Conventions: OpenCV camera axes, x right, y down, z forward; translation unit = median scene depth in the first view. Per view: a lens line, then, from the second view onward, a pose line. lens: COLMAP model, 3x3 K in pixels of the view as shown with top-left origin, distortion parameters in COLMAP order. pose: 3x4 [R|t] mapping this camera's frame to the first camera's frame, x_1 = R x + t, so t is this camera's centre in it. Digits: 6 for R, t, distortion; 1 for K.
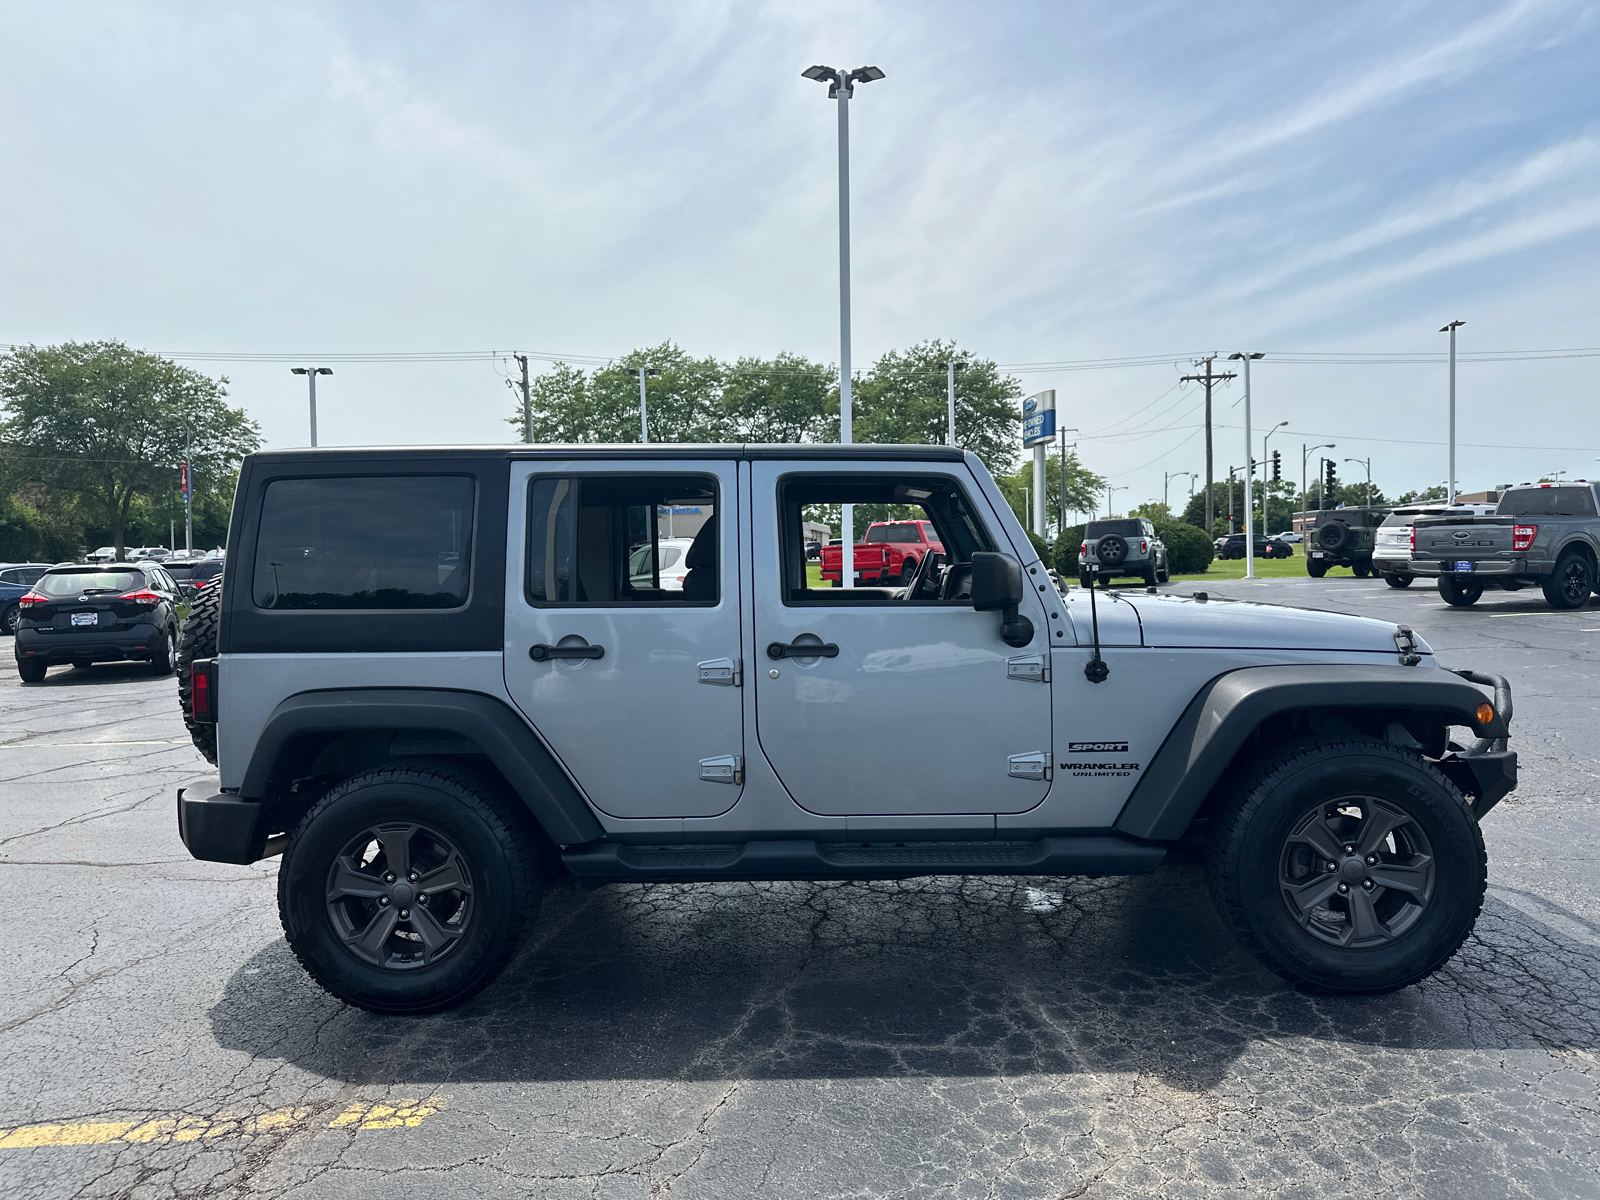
lens RADIAL K [[1121.9, 0, 809.0], [0, 1121.9, 616.2], [0, 0, 1]] dist [0.026900, -0.031884]
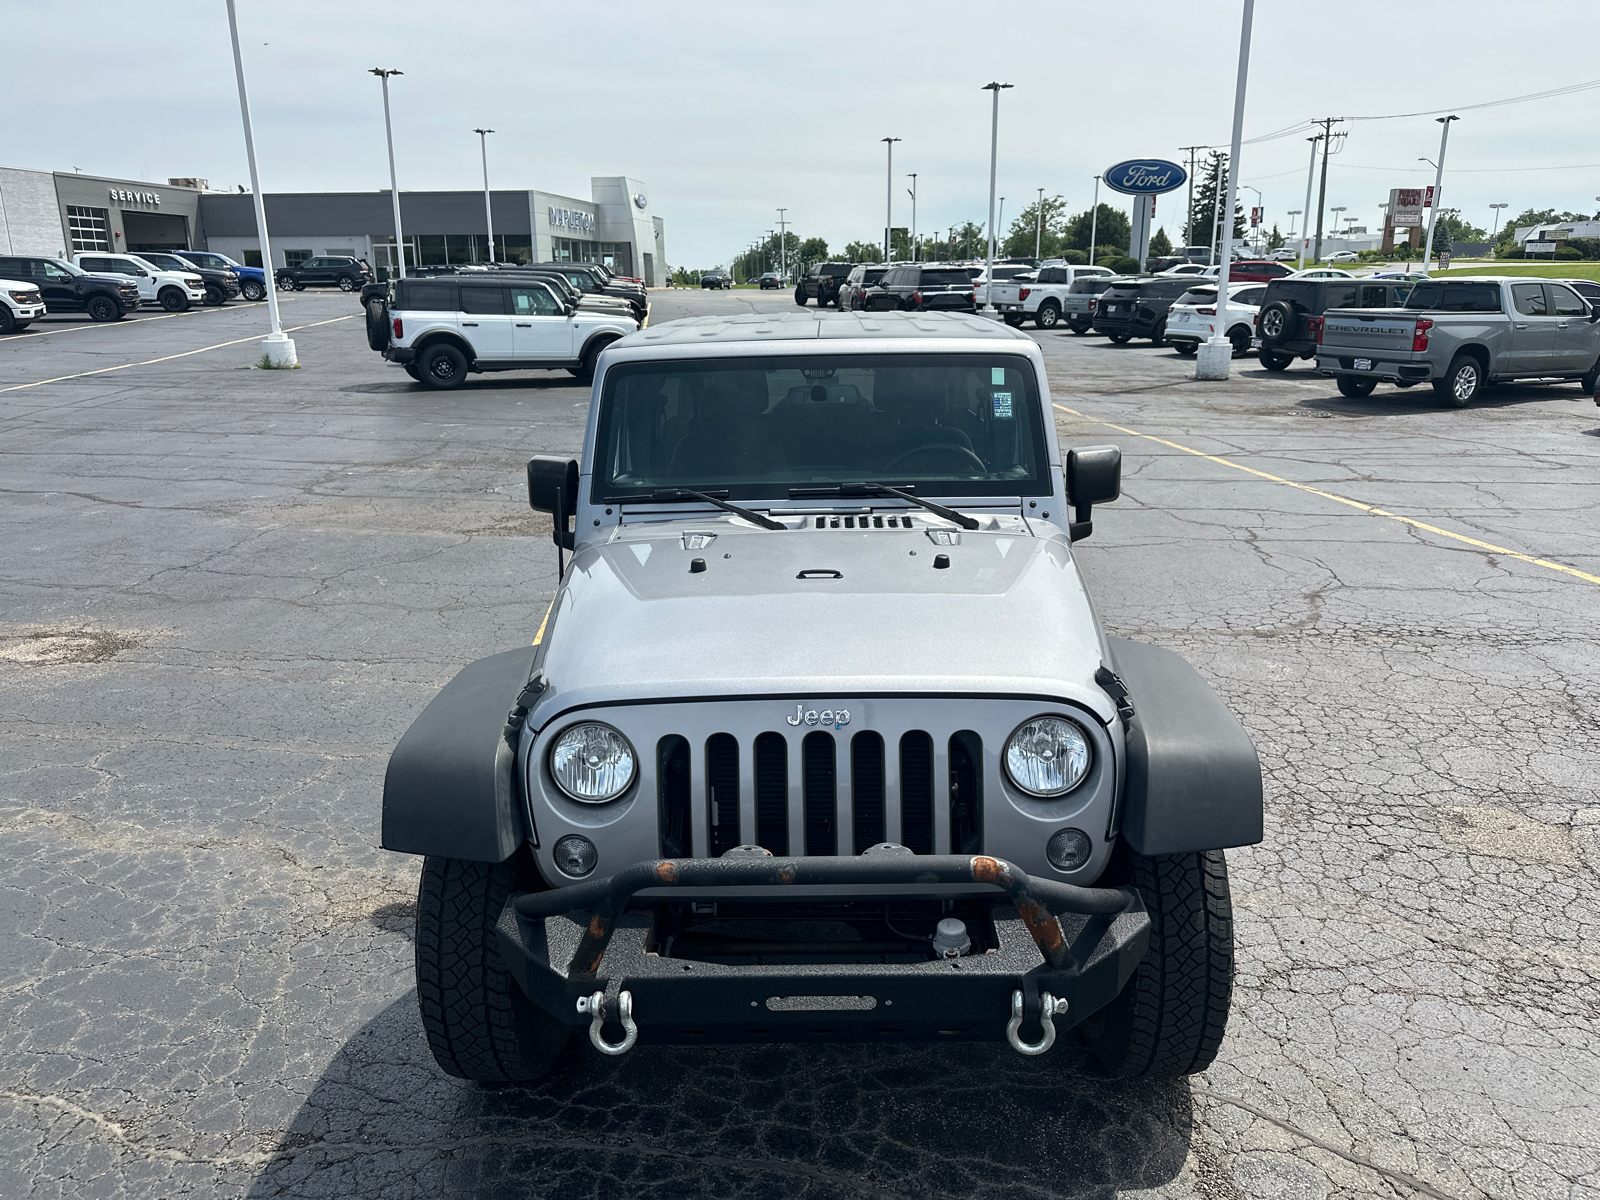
lens RADIAL K [[1132.6, 0, 816.9], [0, 1132.6, 612.3], [0, 0, 1]] dist [0.004319, 0.004191]
pose [[0.017597, 0.294772, -0.955406, 0.138105], [-0.029830, 0.955283, 0.294185, -0.027077], [0.999400, 0.023323, 0.025603, 0.137882]]
